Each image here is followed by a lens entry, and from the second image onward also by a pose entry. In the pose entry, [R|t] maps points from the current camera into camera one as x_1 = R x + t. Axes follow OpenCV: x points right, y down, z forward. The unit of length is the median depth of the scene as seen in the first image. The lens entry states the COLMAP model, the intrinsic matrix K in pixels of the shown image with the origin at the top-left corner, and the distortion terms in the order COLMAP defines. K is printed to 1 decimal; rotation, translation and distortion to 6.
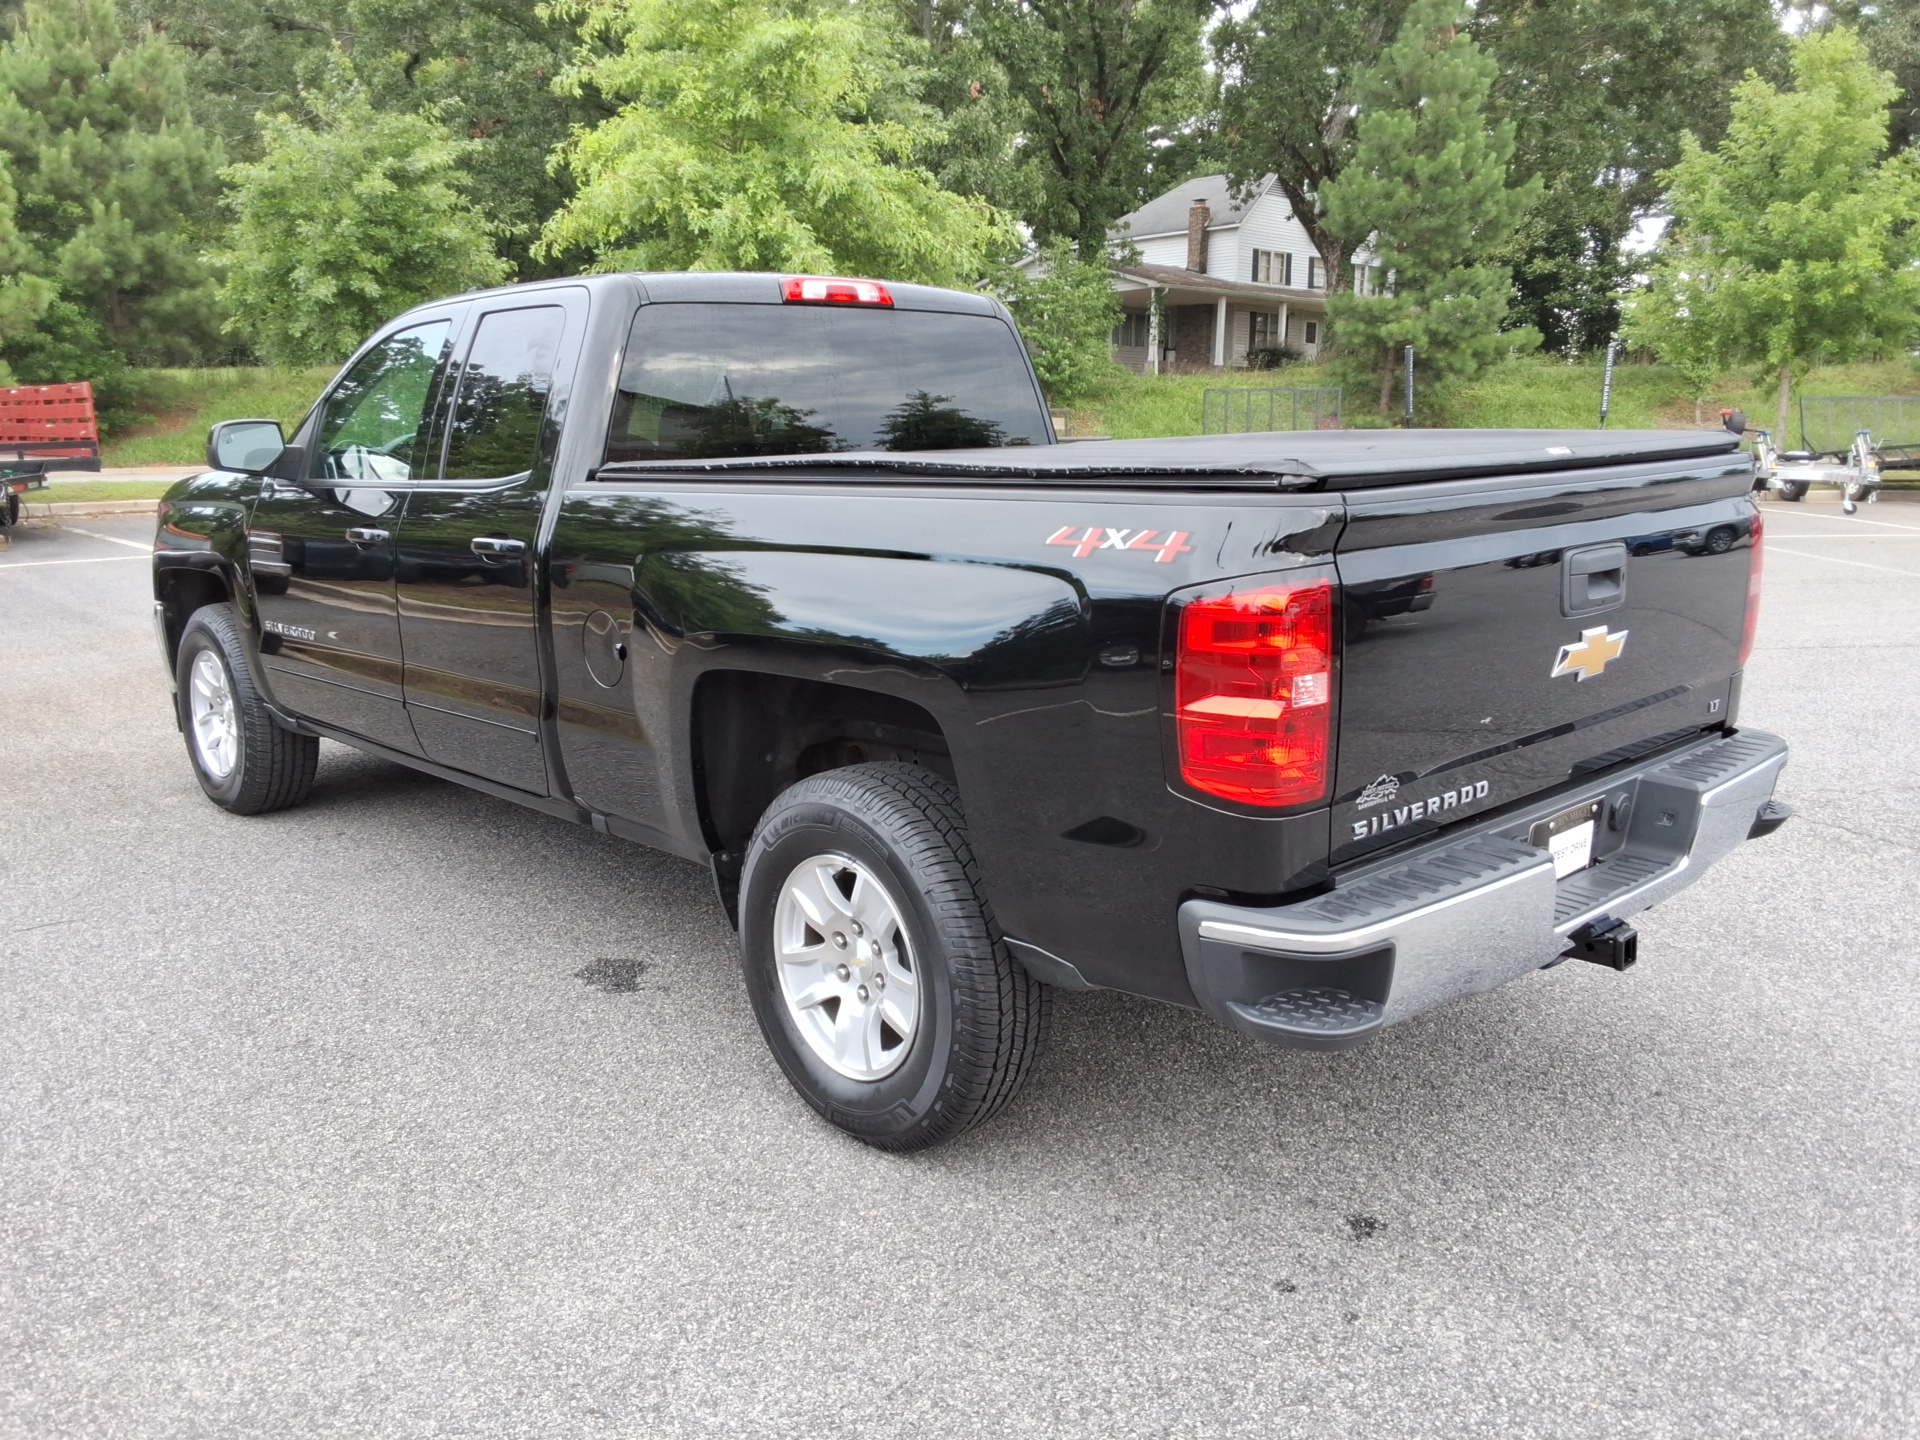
lens RADIAL K [[1545.9, 0, 975.4], [0, 1545.9, 700.4], [0, 0, 1]] dist [0.114314, -0.180823]
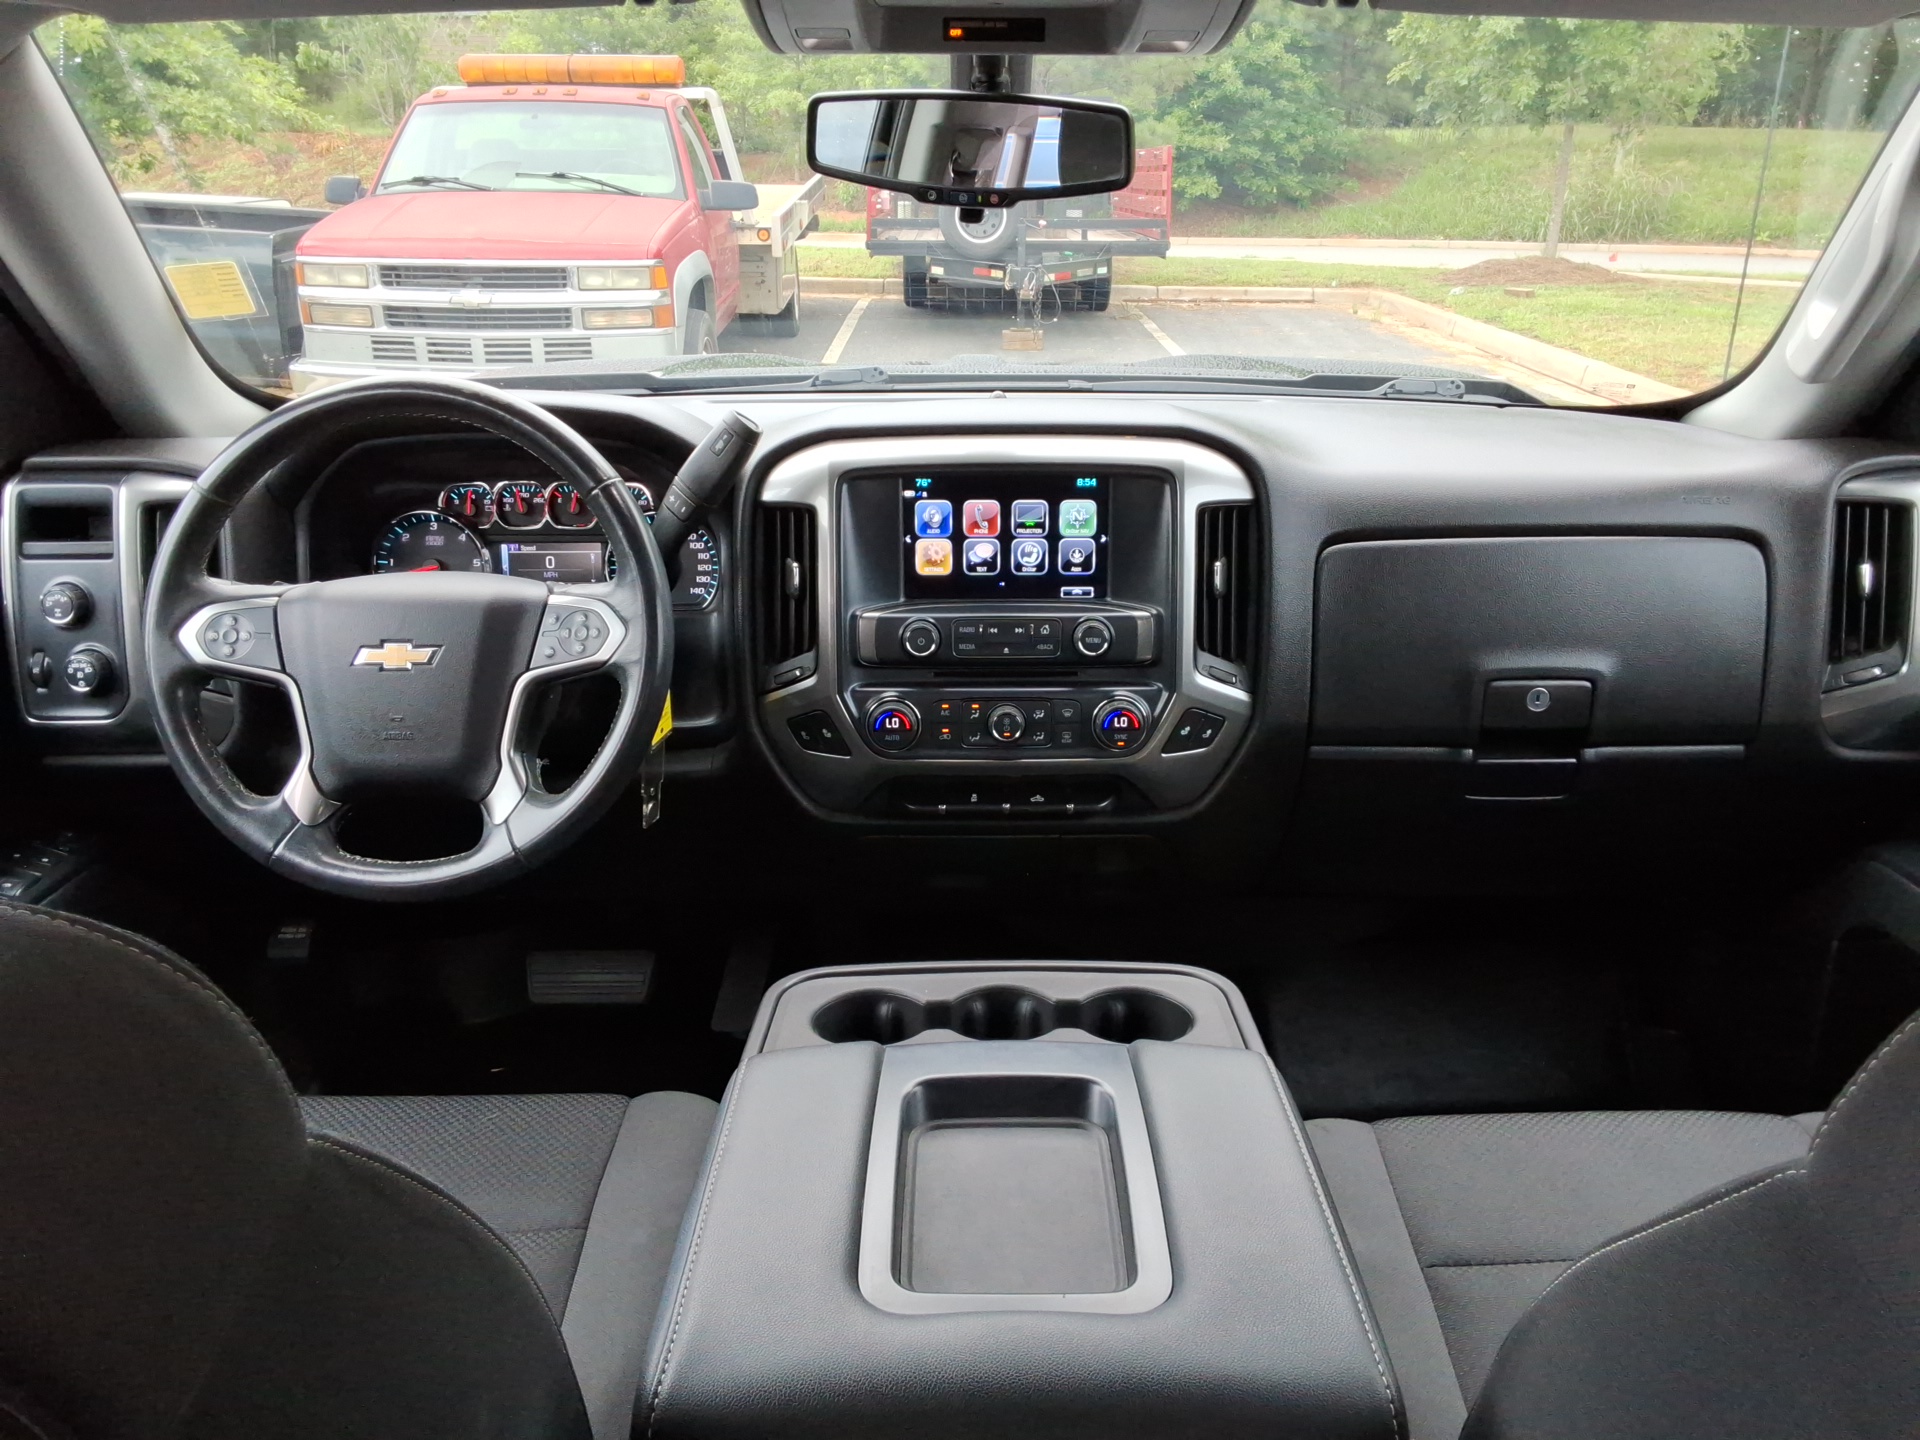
lens RADIAL K [[1545.9, 0, 975.5], [0, 1545.9, 709.1], [0, 0, 1]] dist [0.114314, -0.180823]
pose [[0.728647, 0.240621, -0.641229, -0.075219], [-0.144421, 0.969181, 0.199574, -0.131231], [0.669489, -0.052812, 0.740942, 0.611836]]
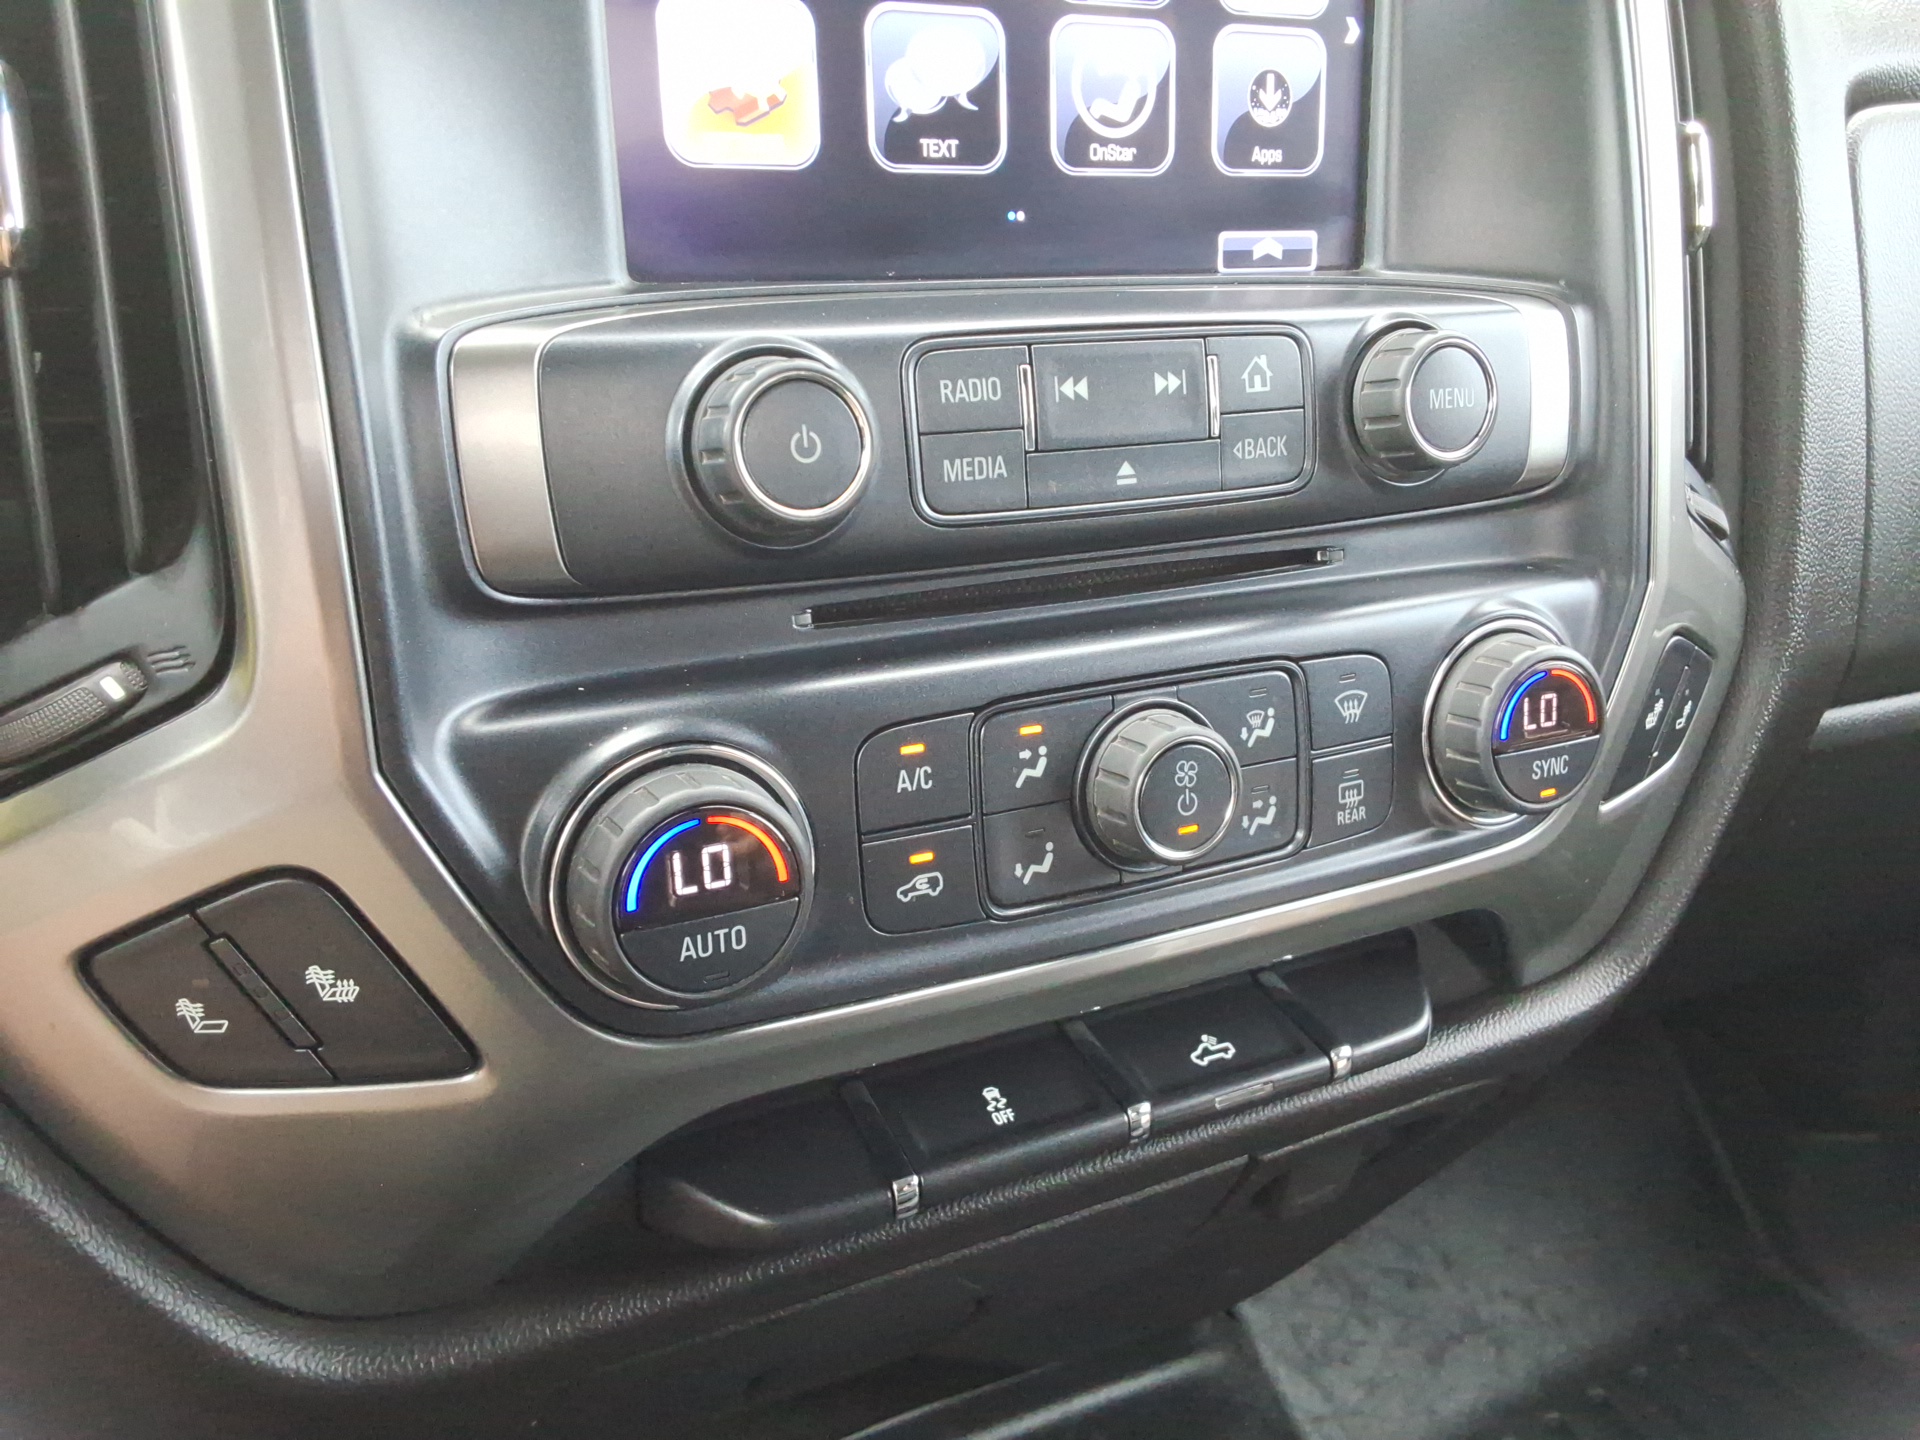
lens RADIAL K [[1545.9, 0, 967.6], [0, 1545.9, 721.9], [0, 0, 1]] dist [0.114314, -0.180823]
pose [[0.959826, 0.115916, -0.255532, -0.187242], [-0.082393, 0.986967, 0.138229, -0.099883], [0.268225, -0.111622, 0.956868, 0.710167]]
